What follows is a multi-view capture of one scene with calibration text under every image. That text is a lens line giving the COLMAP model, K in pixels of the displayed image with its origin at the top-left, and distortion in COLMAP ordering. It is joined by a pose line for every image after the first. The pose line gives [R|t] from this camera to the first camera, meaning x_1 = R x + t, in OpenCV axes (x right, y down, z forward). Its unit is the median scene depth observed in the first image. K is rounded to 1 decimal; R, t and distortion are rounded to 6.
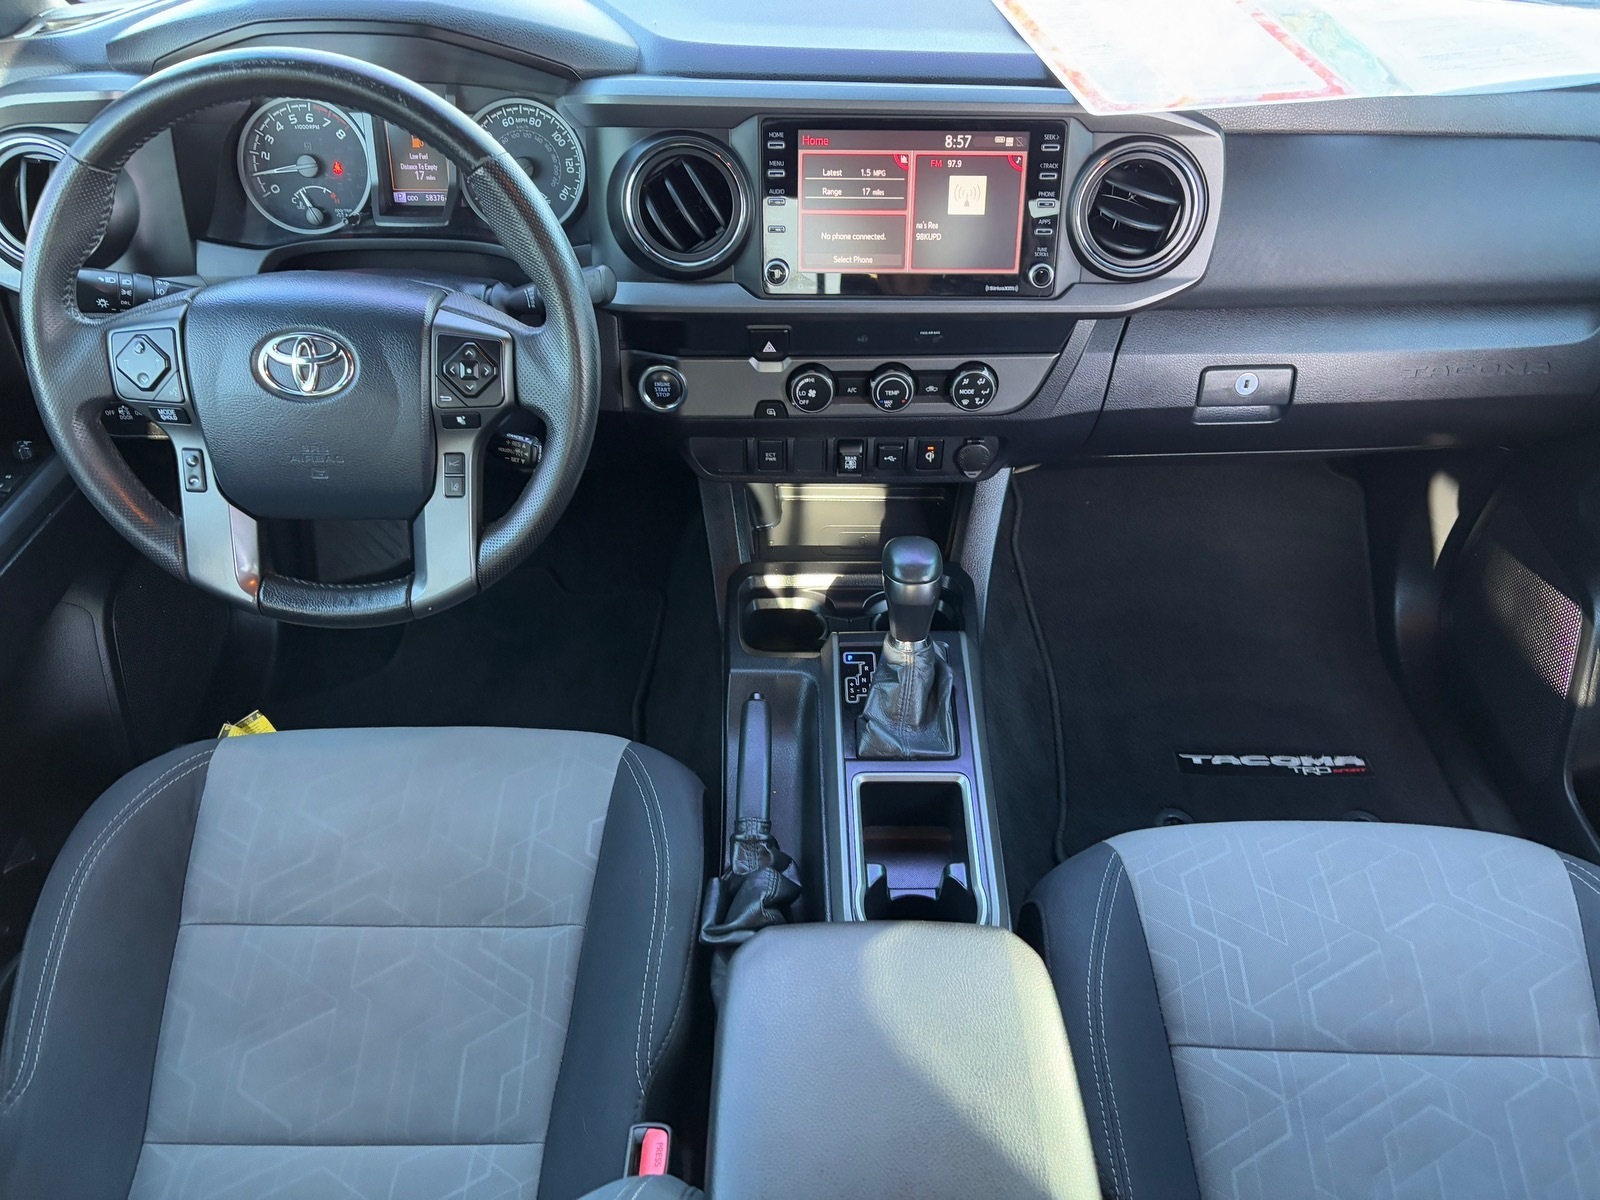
lens RADIAL K [[1232.4, 0, 797.6], [0, 1232.4, 622.0], [0, 0, 1]] dist [0.036915, -0.049558]
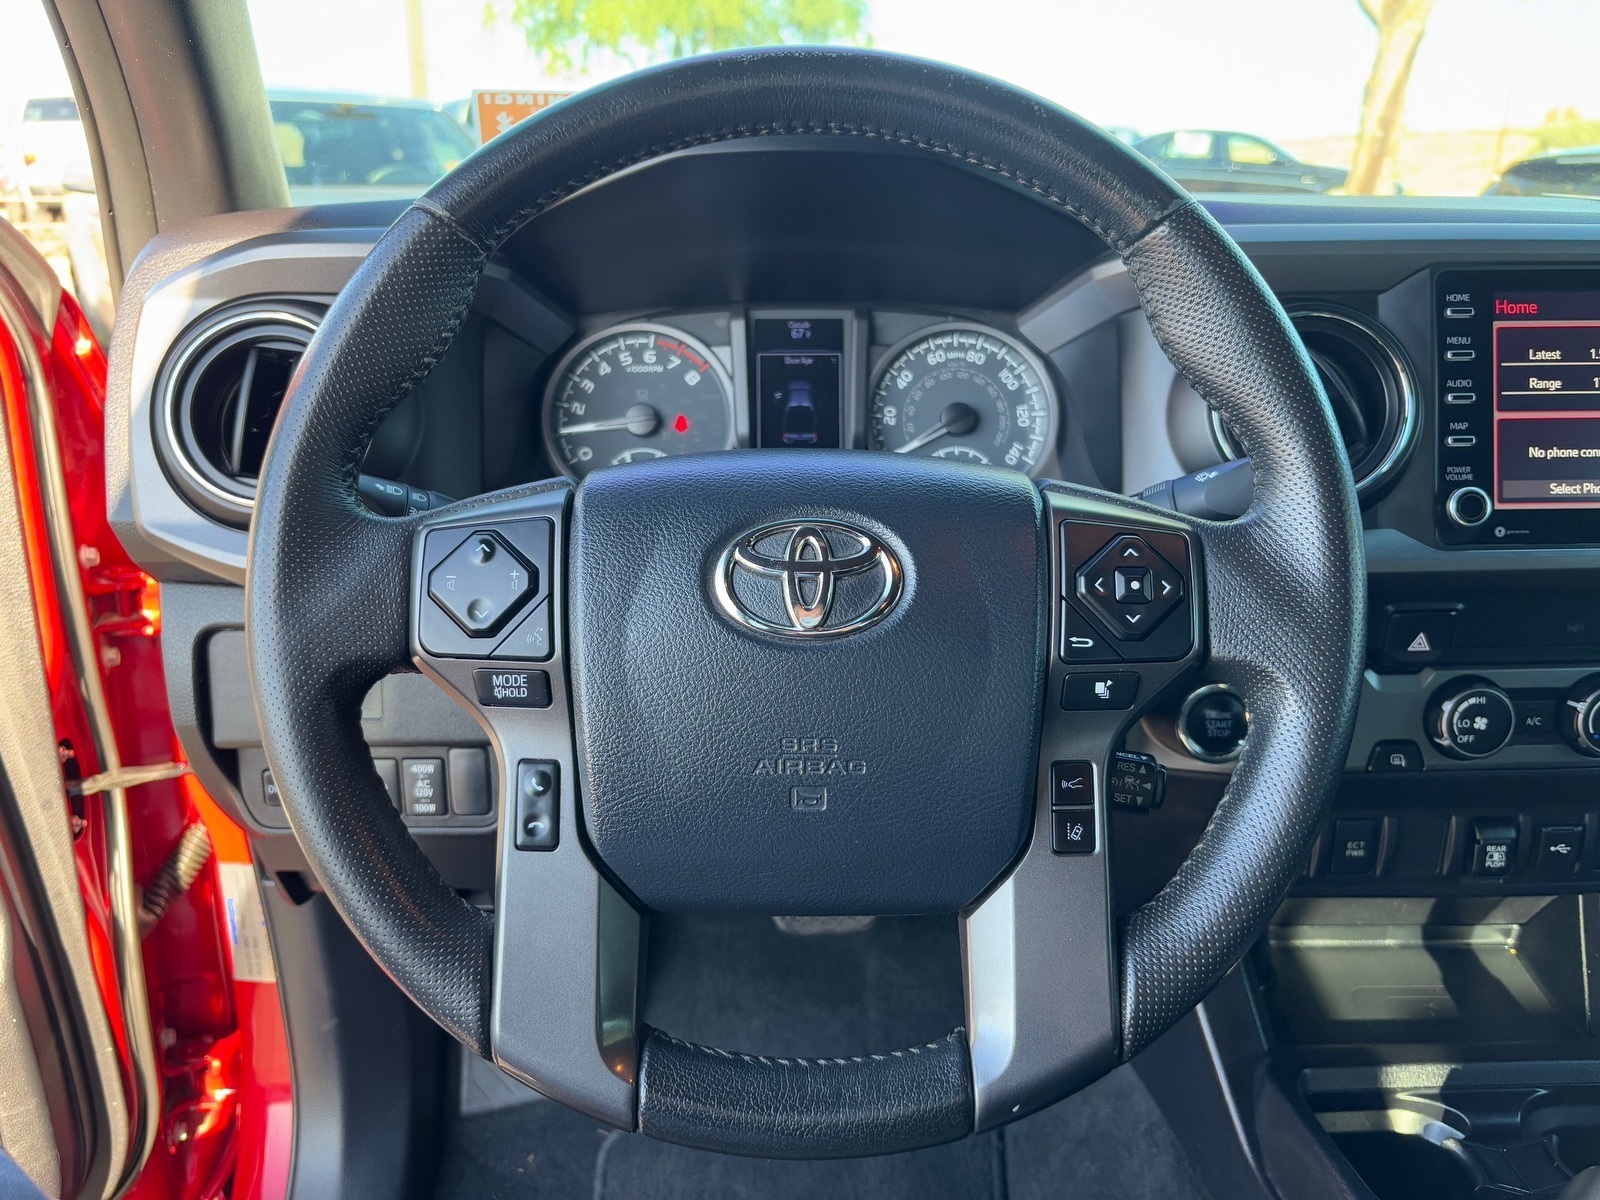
lens RADIAL K [[1232.4, 0, 786.7], [0, 1232.4, 600.7], [0, 0, 1]] dist [0.036915, -0.049558]
pose [[0.999895, -0.011520, 0.008835, -0.327045], [0.014193, 0.903642, -0.428054, 0.011062], [-0.003052, 0.428134, 0.903710, 0.440811]]
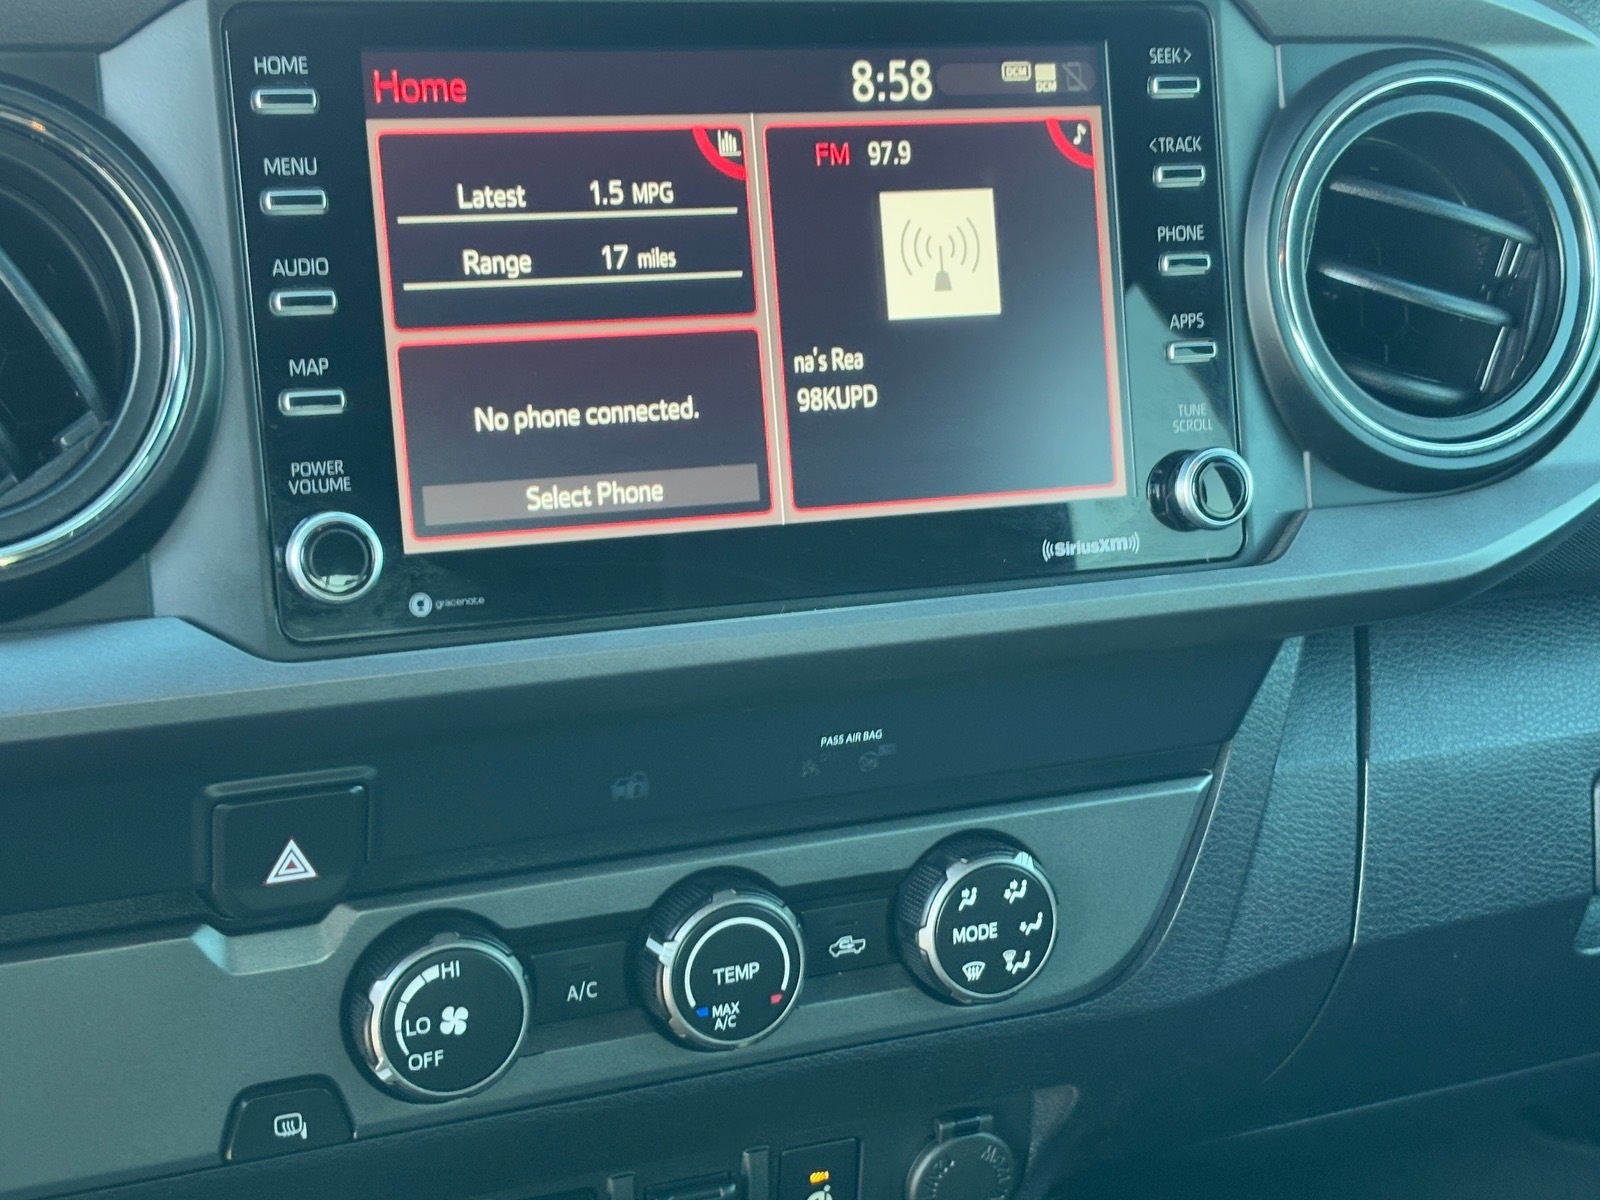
lens RADIAL K [[2663.1, 0, 795.9], [0, 2663.1, 615.0], [0, 0, 1]] dist [0.183280, 0.000000]
pose [[0.912573, -0.092079, 0.398412, -0.142130], [0.242209, 0.906726, -0.345228, -0.049560], [-0.329462, 0.411545, 0.849756, 0.457884]]
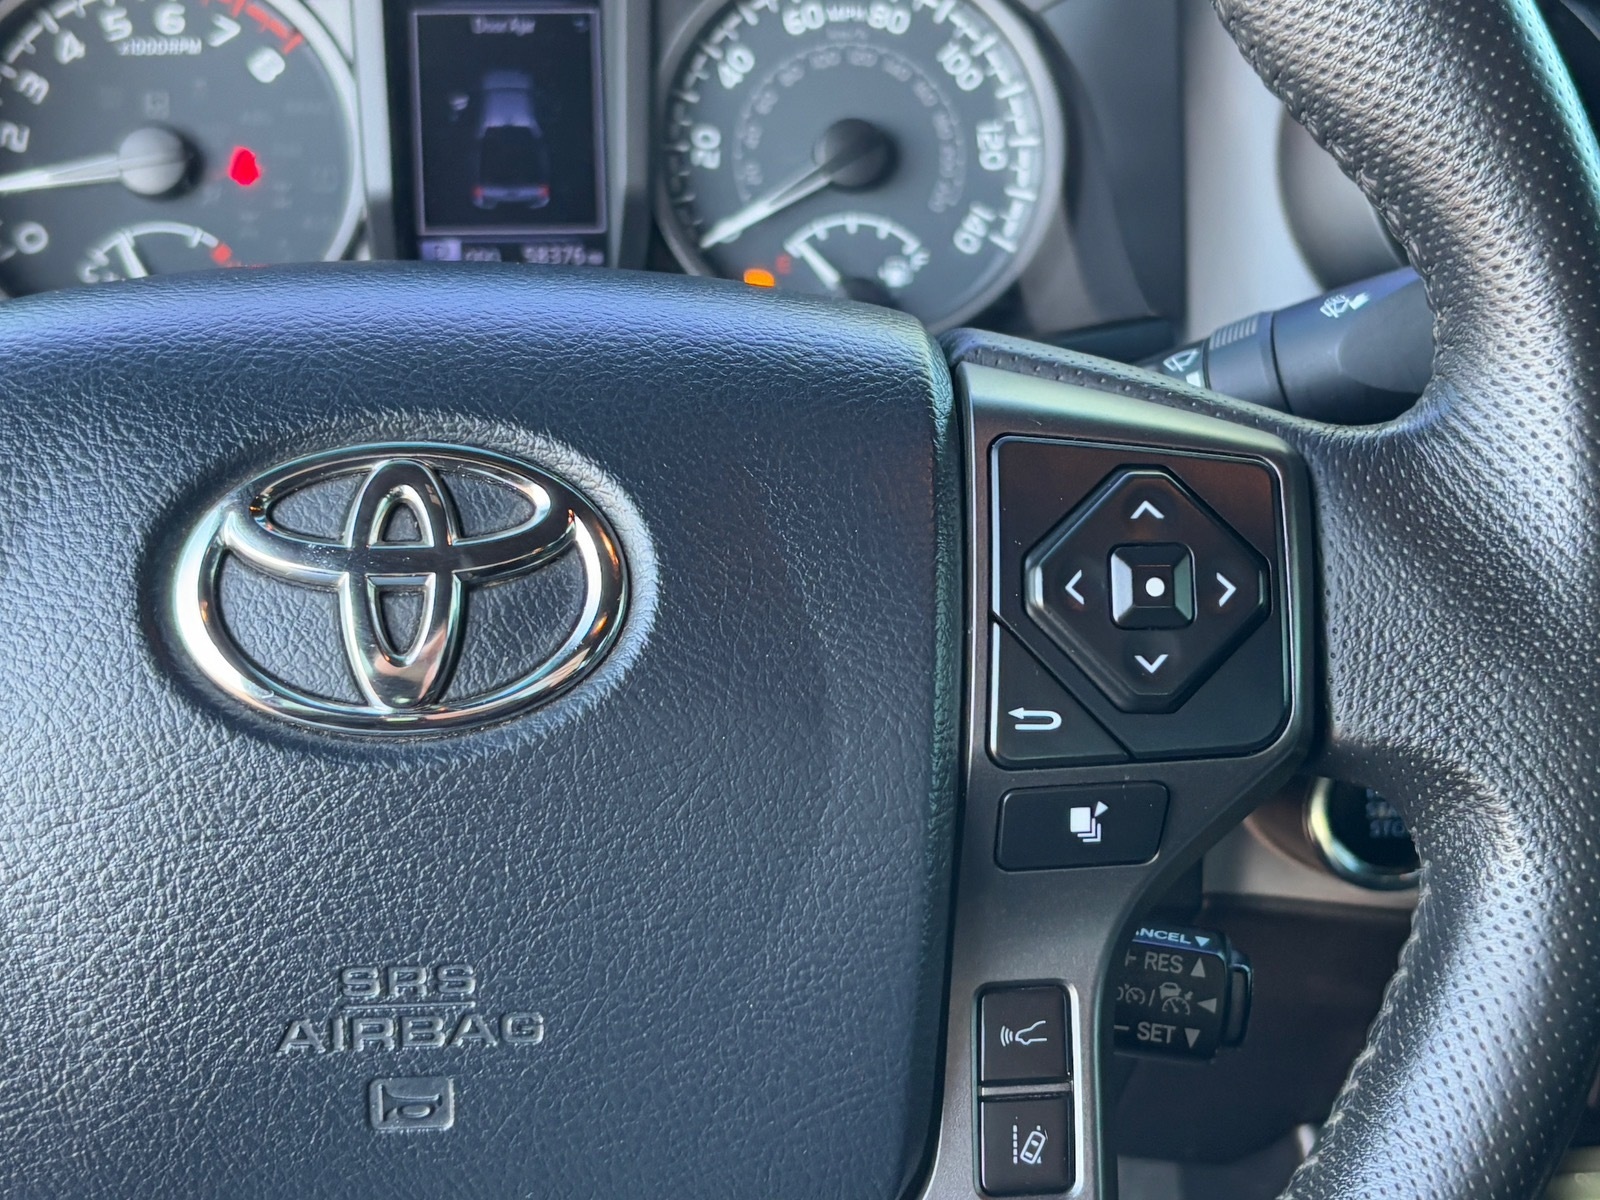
lens RADIAL K [[2375.8, 0, 794.3], [0, 2375.8, 609.9], [0, 0, 1]] dist [0.092028, 0.000000]
pose [[0.997145, -0.034573, 0.067124, -0.284833], [0.056821, 0.929041, -0.365586, -0.039505], [-0.049721, 0.368357, 0.928354, 0.490503]]
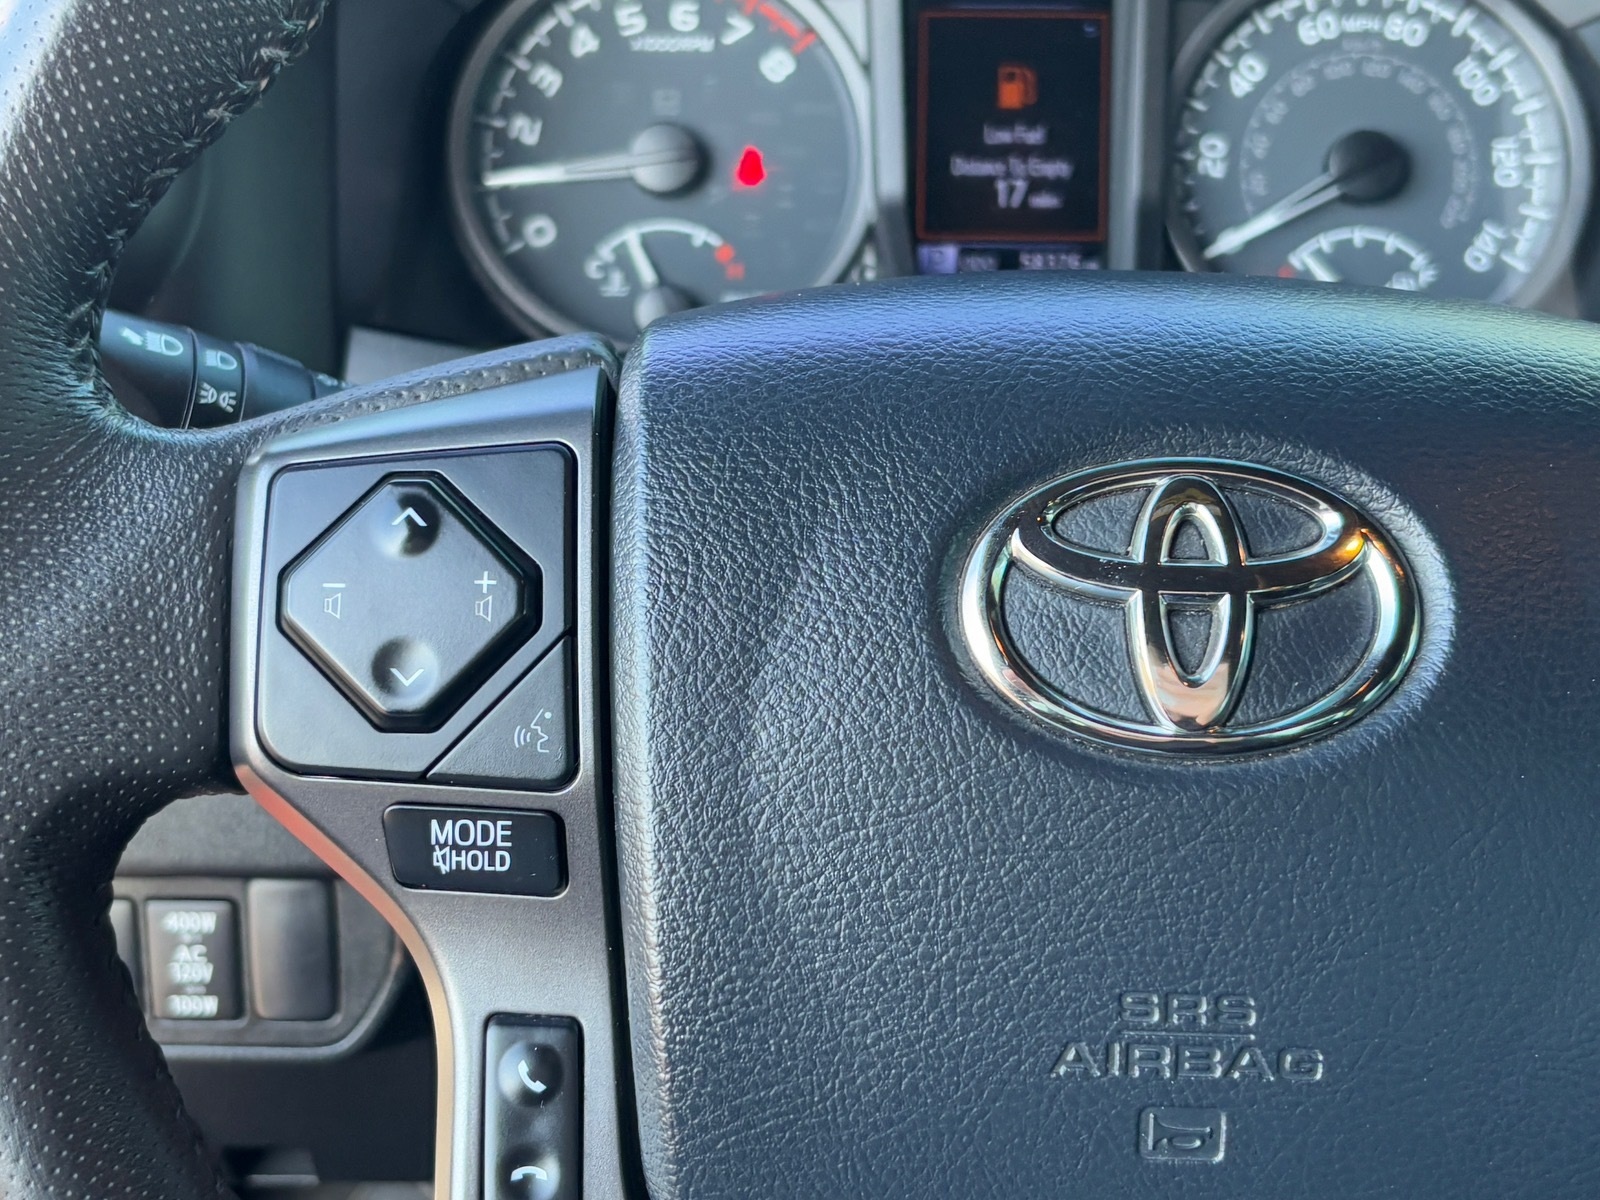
lens RADIAL K [[2375.8, 0, 793.8], [0, 2375.8, 611.1], [0, 0, 1]] dist [0.092028, 0.000000]
pose [[0.999944, 0.007087, 0.007921, -0.371959], [-0.003680, 0.930012, -0.367512, -0.046608], [-0.009971, 0.367462, 0.929985, 0.498847]]
